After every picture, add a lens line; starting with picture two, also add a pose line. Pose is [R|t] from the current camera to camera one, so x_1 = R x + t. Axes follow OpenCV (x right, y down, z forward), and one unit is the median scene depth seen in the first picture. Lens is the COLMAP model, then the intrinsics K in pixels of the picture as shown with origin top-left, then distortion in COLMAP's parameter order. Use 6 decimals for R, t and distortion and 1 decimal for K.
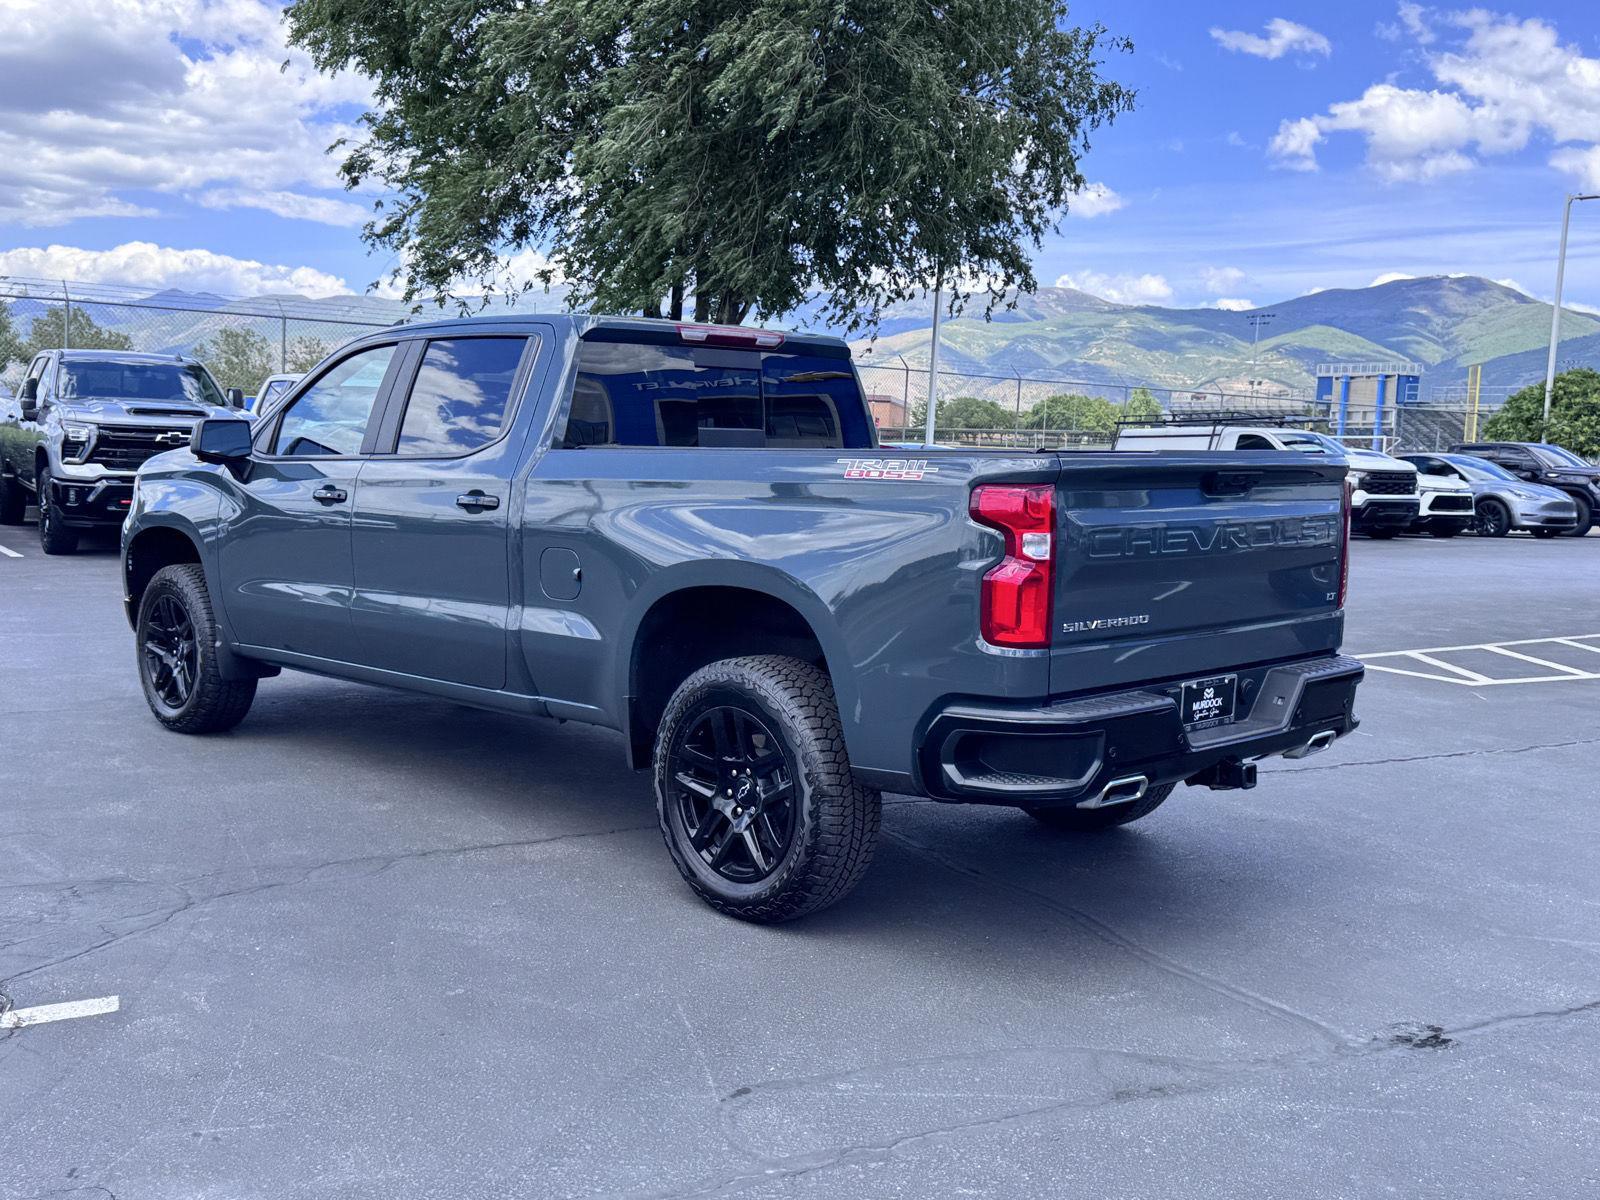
lens RADIAL K [[1629.2, 0, 800.0], [0, 1629.2, 600.0], [0, 0, 1]] dist [0.139765, -0.305099]
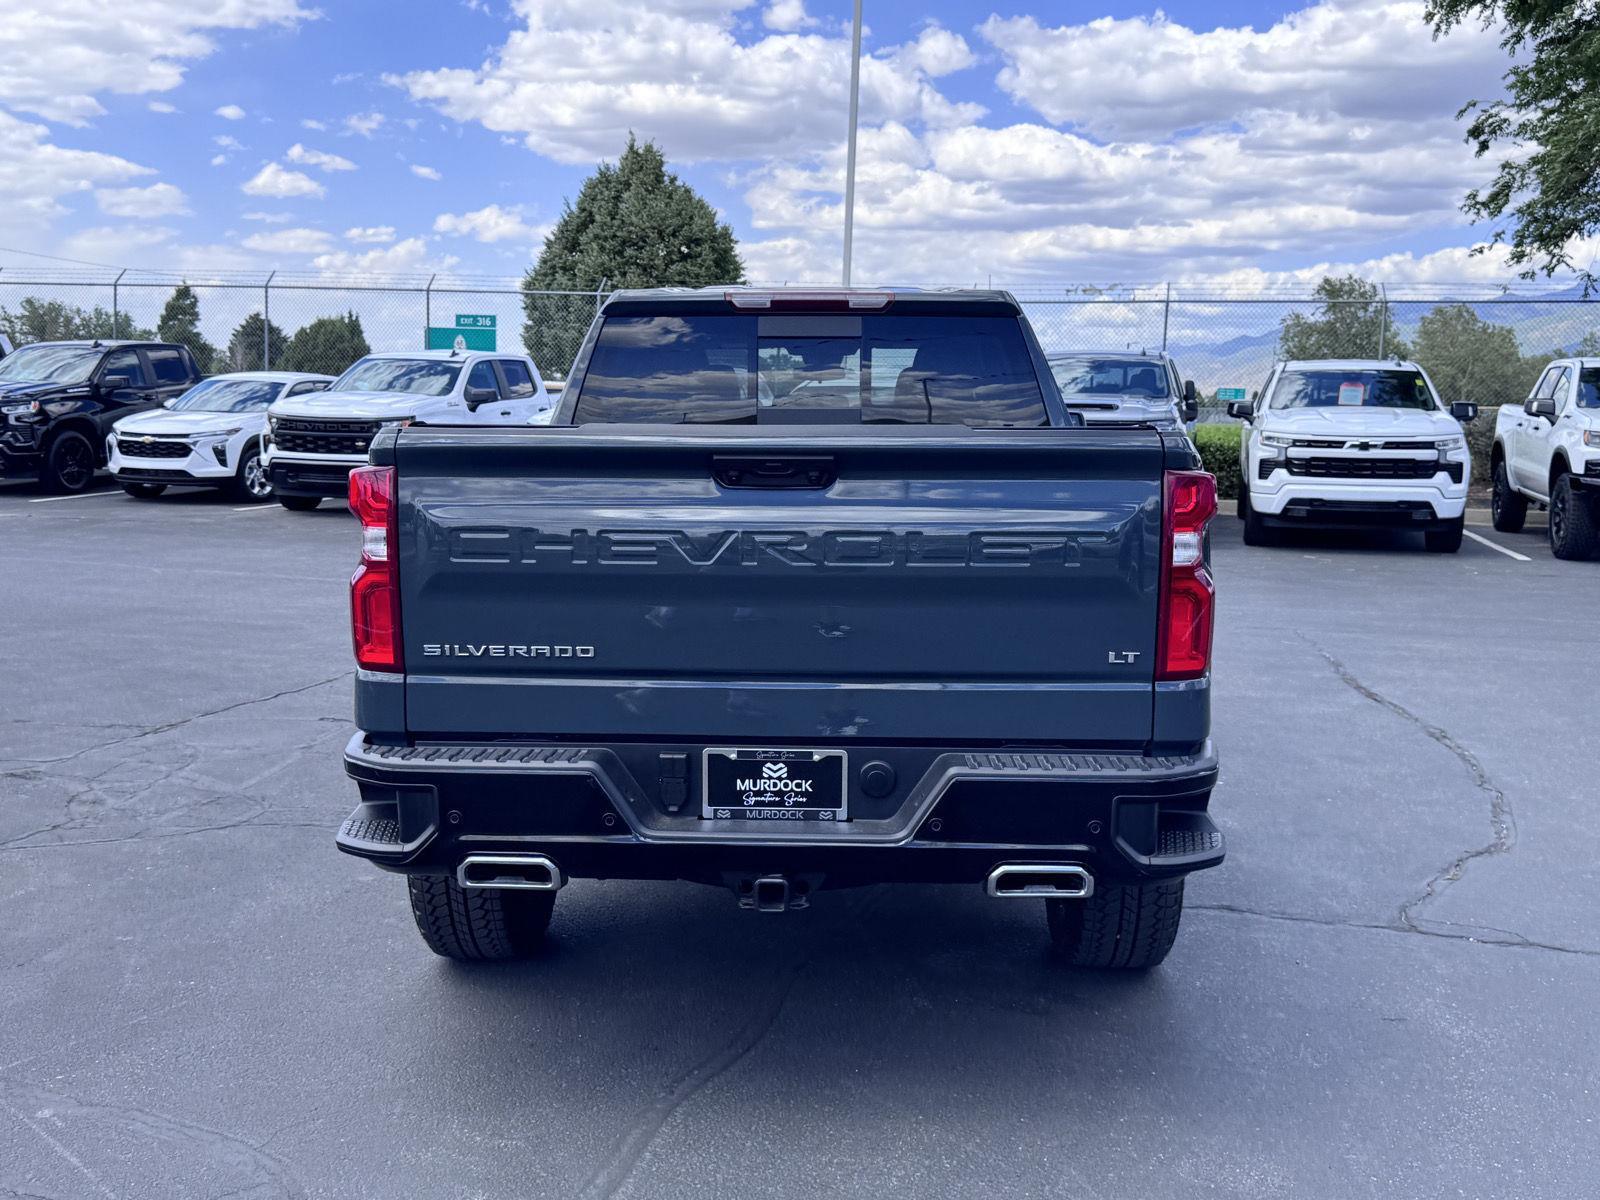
lens RADIAL K [[1617.7, 0, 800.0], [0, 1617.7, 600.0], [0, 0, 1]] dist [0.141623, -0.276876]
pose [[0.667618, 0.067615, -0.741427, 0.175705], [-0.065522, 0.997339, 0.031954, -0.008884], [0.741615, 0.027247, 0.670272, 0.124257]]
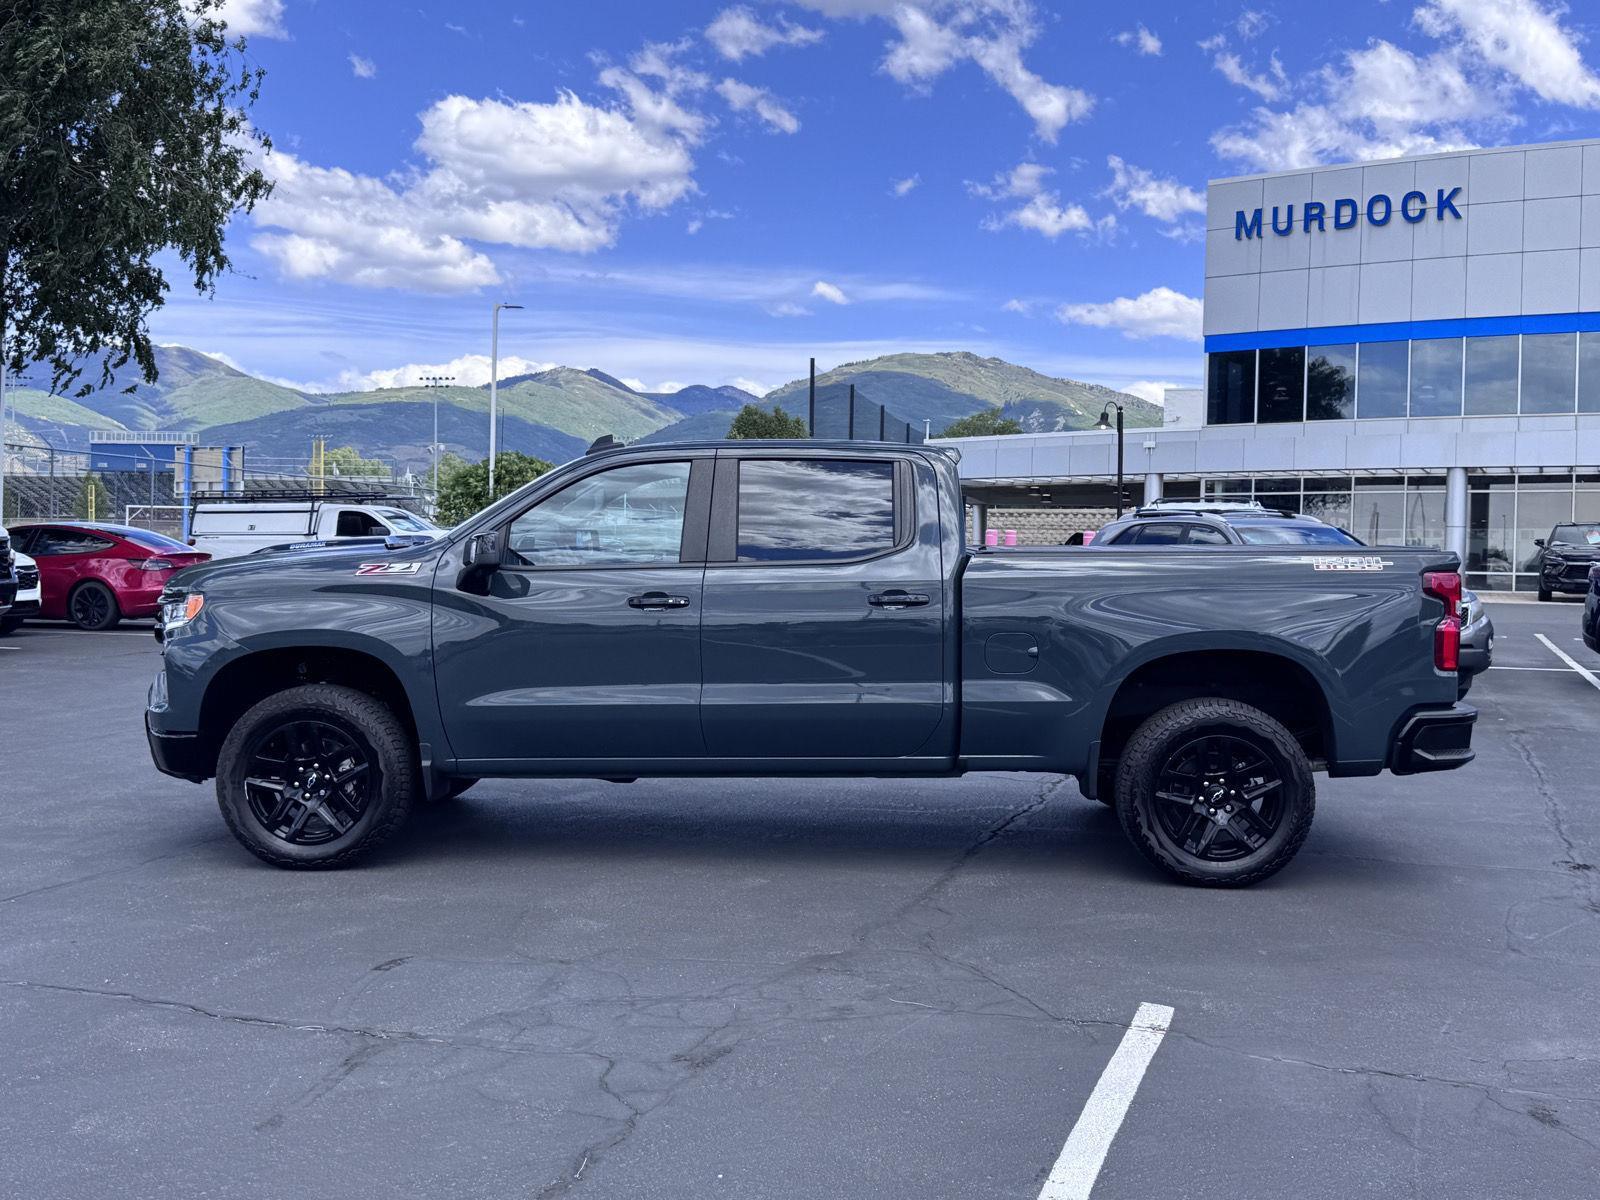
lens RADIAL K [[1629.2, 0, 800.0], [0, 1629.2, 600.0], [0, 0, 1]] dist [0.139765, -0.305099]
pose [[0.722333, -0.045279, 0.690061, -0.292128], [0.072204, 0.997338, -0.010140, -0.014368], [-0.687766, 0.057149, 0.723680, 0.052173]]
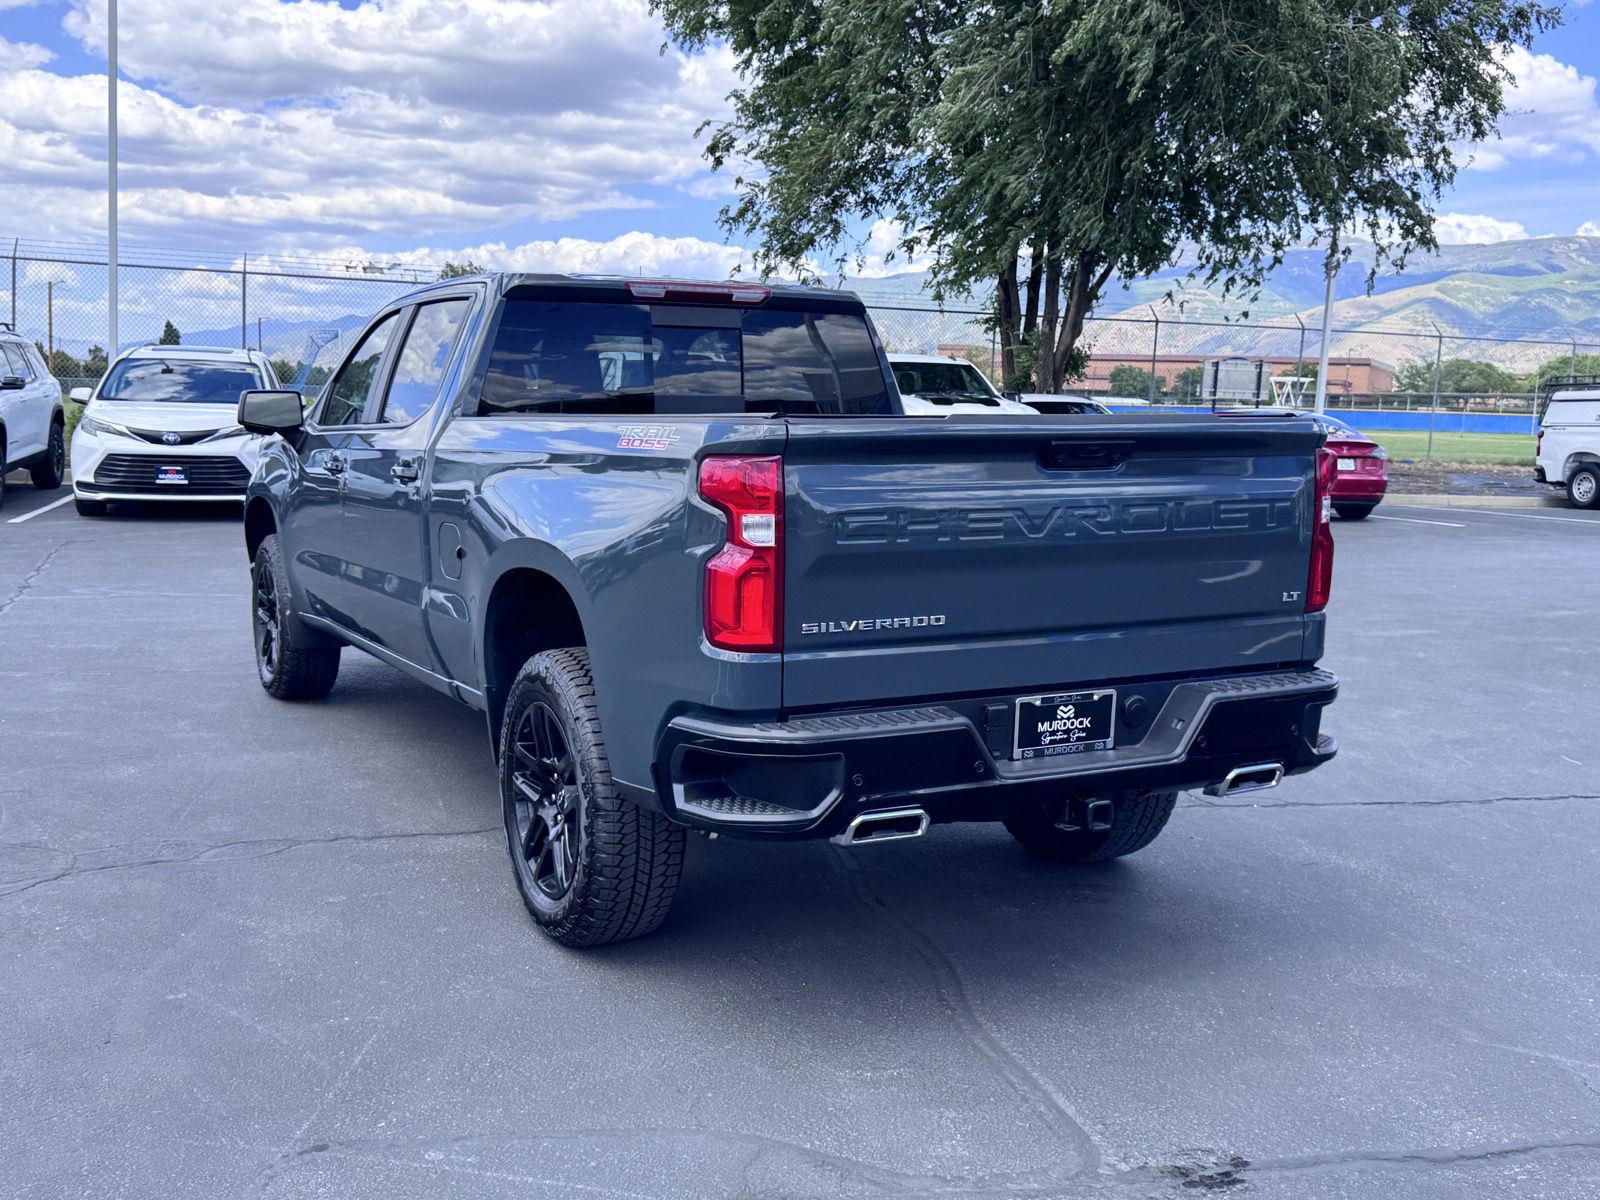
lens RADIAL K [[1616.7, 0, 795.3], [0, 1616.7, 617.5], [0, 0, 1]] dist [0.142829, -0.264820]
pose [[0.957288, 0.028416, -0.287735, 0.080689], [-0.020313, 0.999310, 0.031110, -0.002880], [0.288420, -0.023936, 0.957205, 0.043161]]
